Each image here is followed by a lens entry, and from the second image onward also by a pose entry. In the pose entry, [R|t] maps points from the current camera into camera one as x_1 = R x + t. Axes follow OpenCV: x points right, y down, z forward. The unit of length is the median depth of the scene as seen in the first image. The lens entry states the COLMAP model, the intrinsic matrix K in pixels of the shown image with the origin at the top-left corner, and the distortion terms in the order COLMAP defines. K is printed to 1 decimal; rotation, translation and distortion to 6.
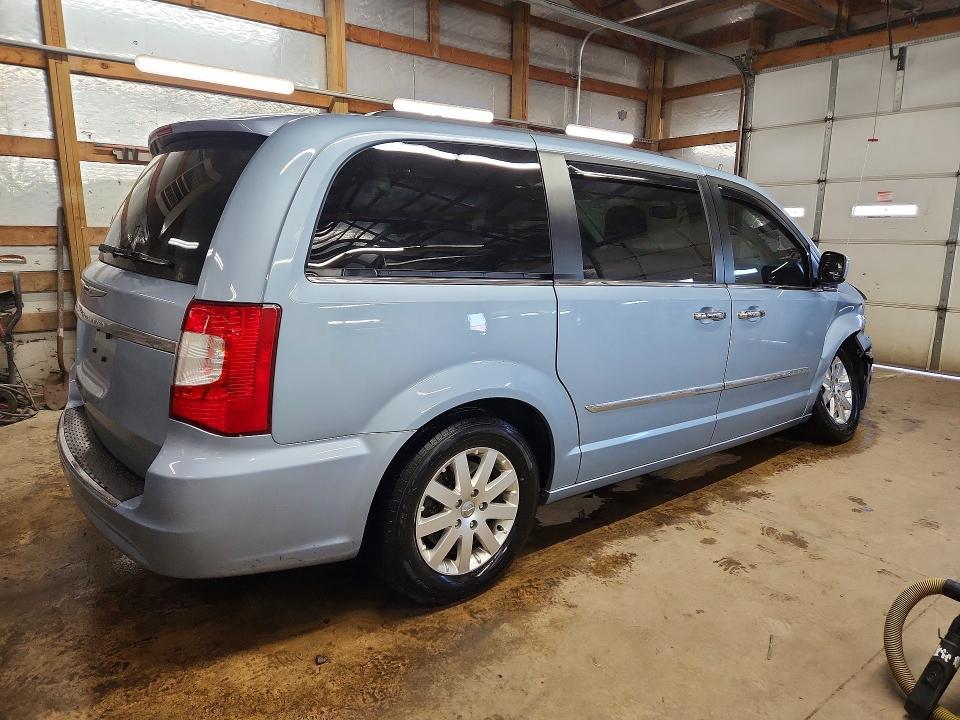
lens RADIAL K [[650.3, 0, 480.0], [0, 650.3, 360.0], [0, 0, 1]] dist [0.095197, -0.081757]
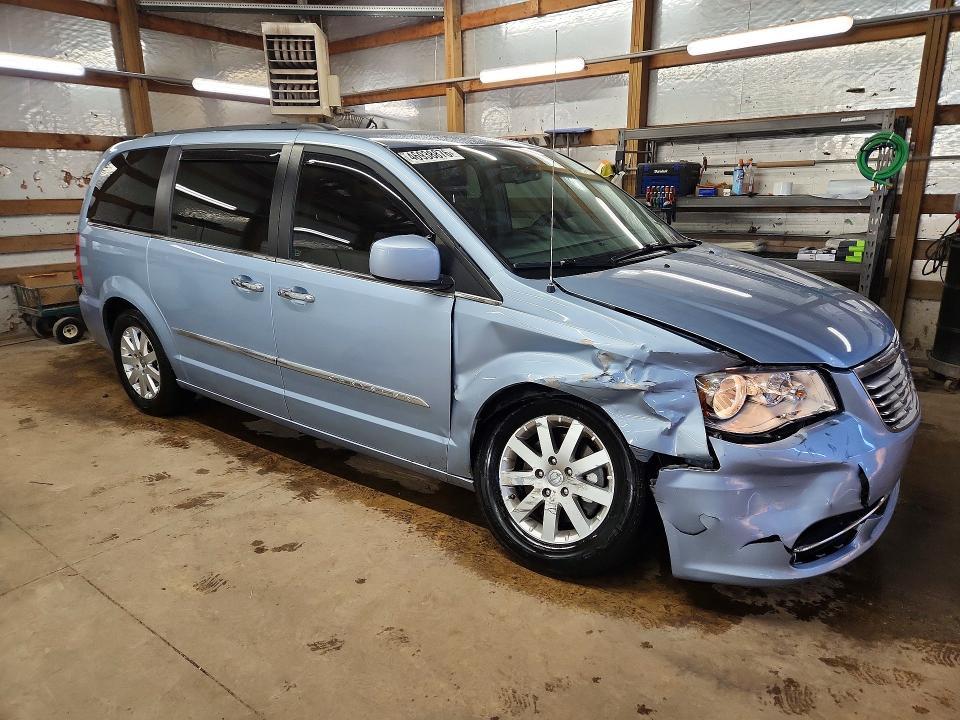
lens RADIAL K [[650.3, 0, 480.0], [0, 650.3, 360.0], [0, 0, 1]] dist [0.095197, -0.081757]
pose [[0.227662, 0.235308, -0.944881, 1.419580], [-0.174915, 0.964461, 0.198040, -0.218372], [0.957901, 0.120188, 0.260730, 1.069168]]
